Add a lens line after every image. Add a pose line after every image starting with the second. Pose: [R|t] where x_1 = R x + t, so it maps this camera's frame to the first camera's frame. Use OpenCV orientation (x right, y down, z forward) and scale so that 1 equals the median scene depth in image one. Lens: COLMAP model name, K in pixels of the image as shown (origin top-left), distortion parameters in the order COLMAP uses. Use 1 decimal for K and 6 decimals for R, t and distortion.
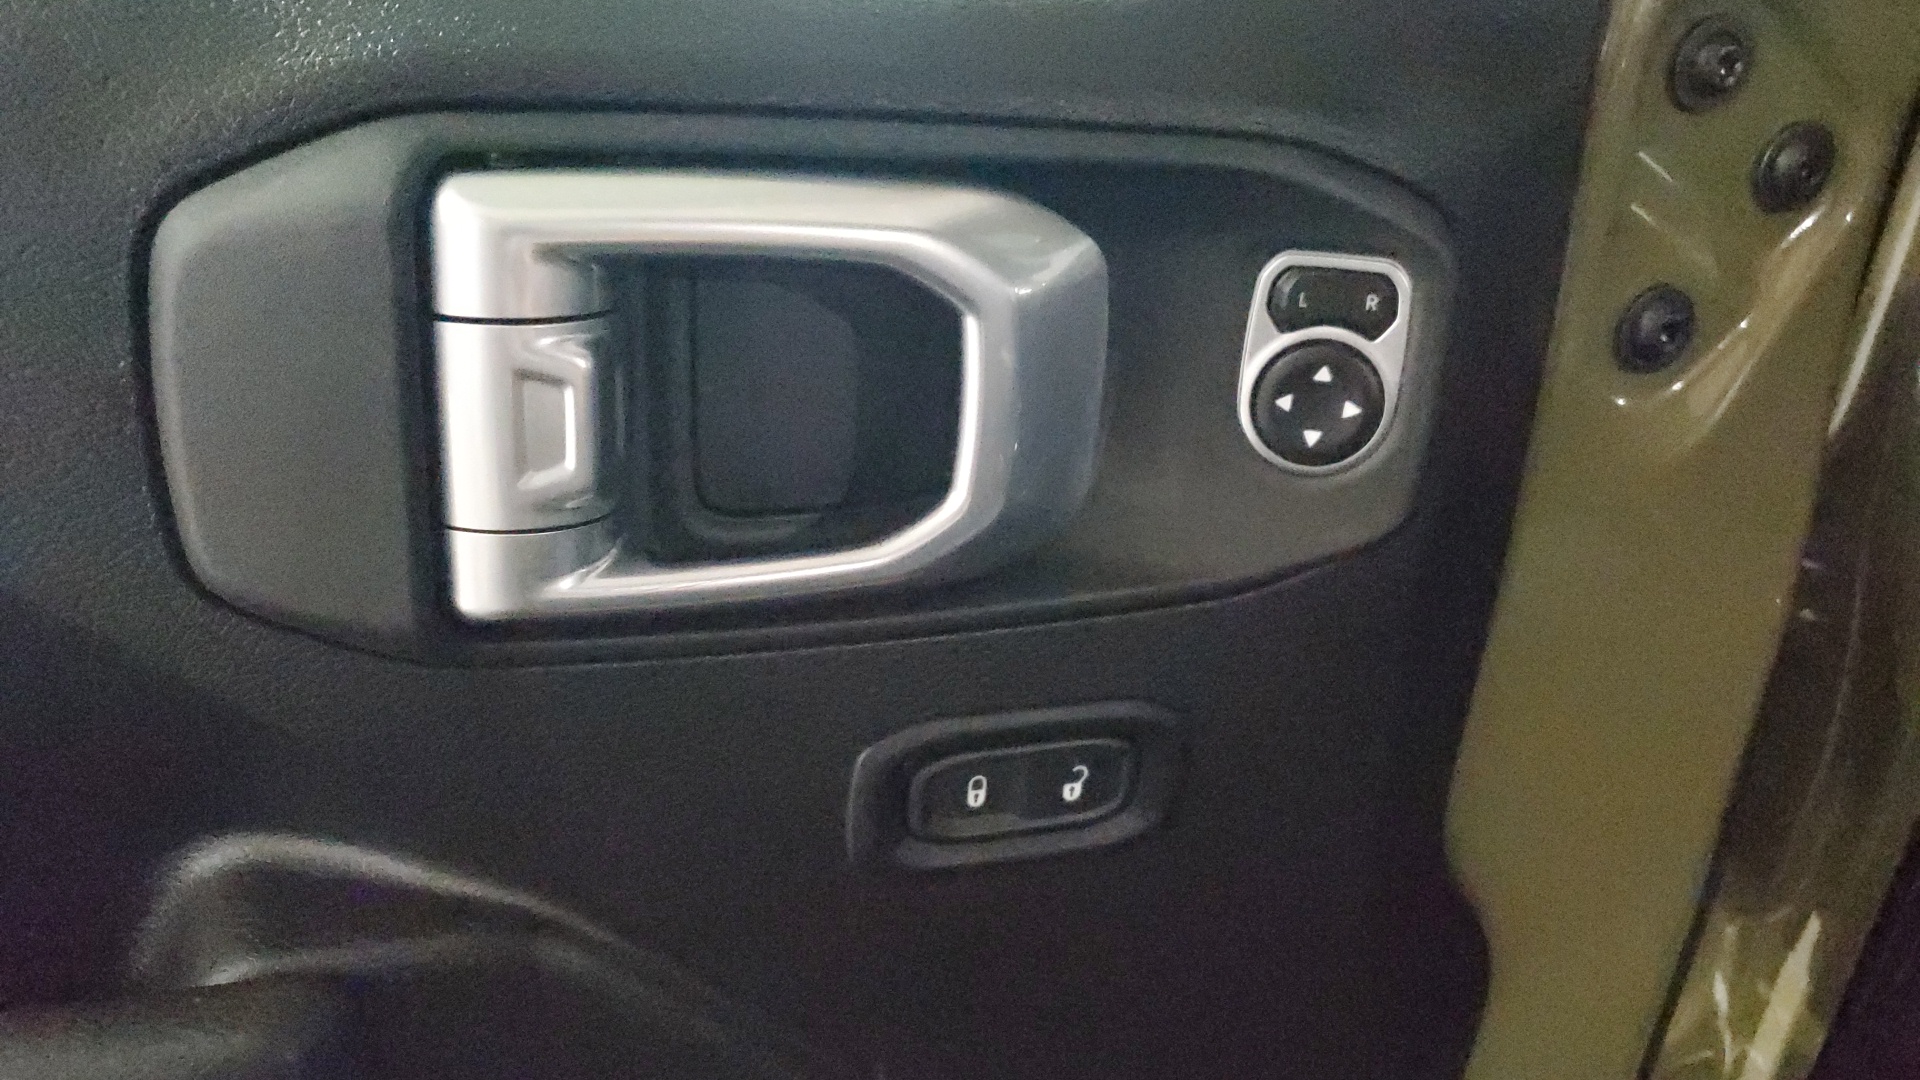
lens RADIAL K [[1517.3, 0, 952.7], [0, 1517.3, 536.7], [0, 0, 1]] dist [0.064823, -0.098607]
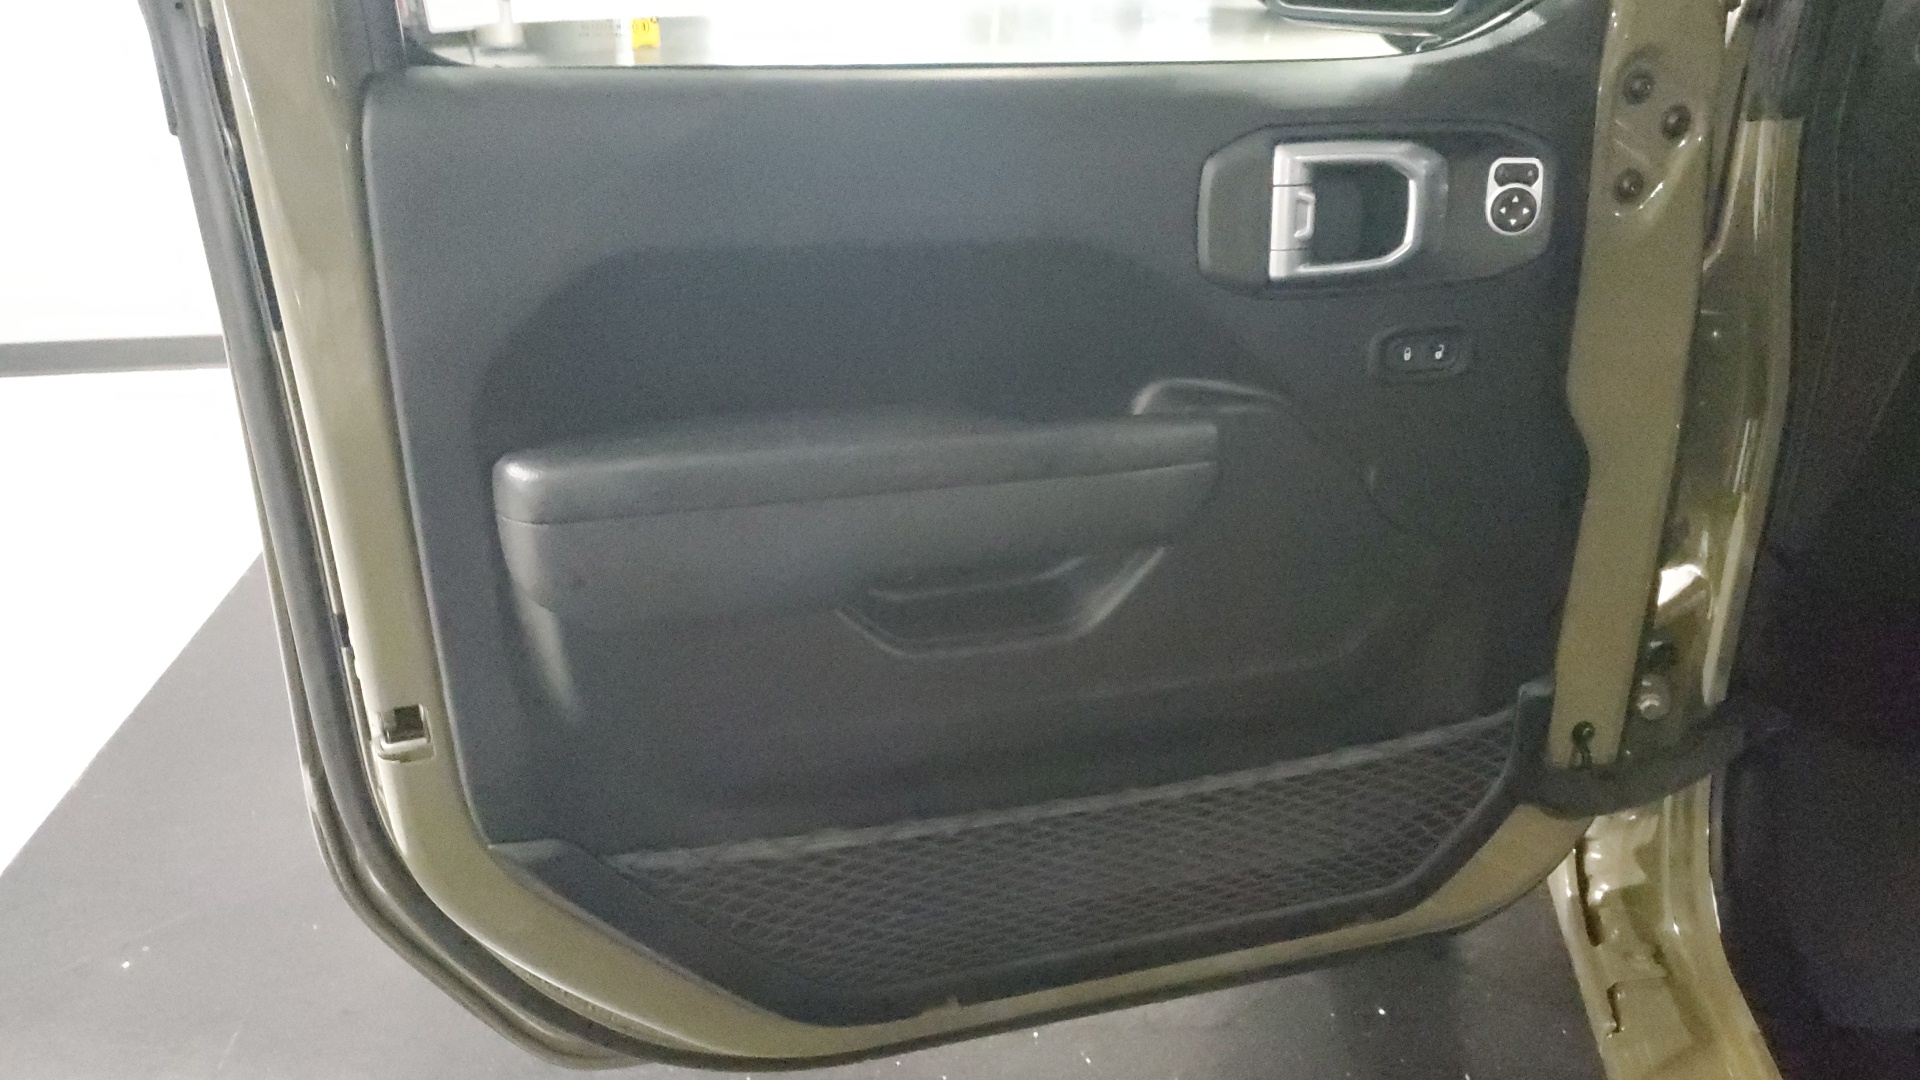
lens RADIAL K [[1517.3, 0, 959.3], [0, 1517.3, 524.6], [0, 0, 1]] dist [0.064823, -0.098607]
pose [[0.996793, -0.079871, -0.004879, -0.853846], [0.079367, 0.994597, -0.066913, 0.624270], [0.010197, 0.066312, 0.997747, -1.893207]]
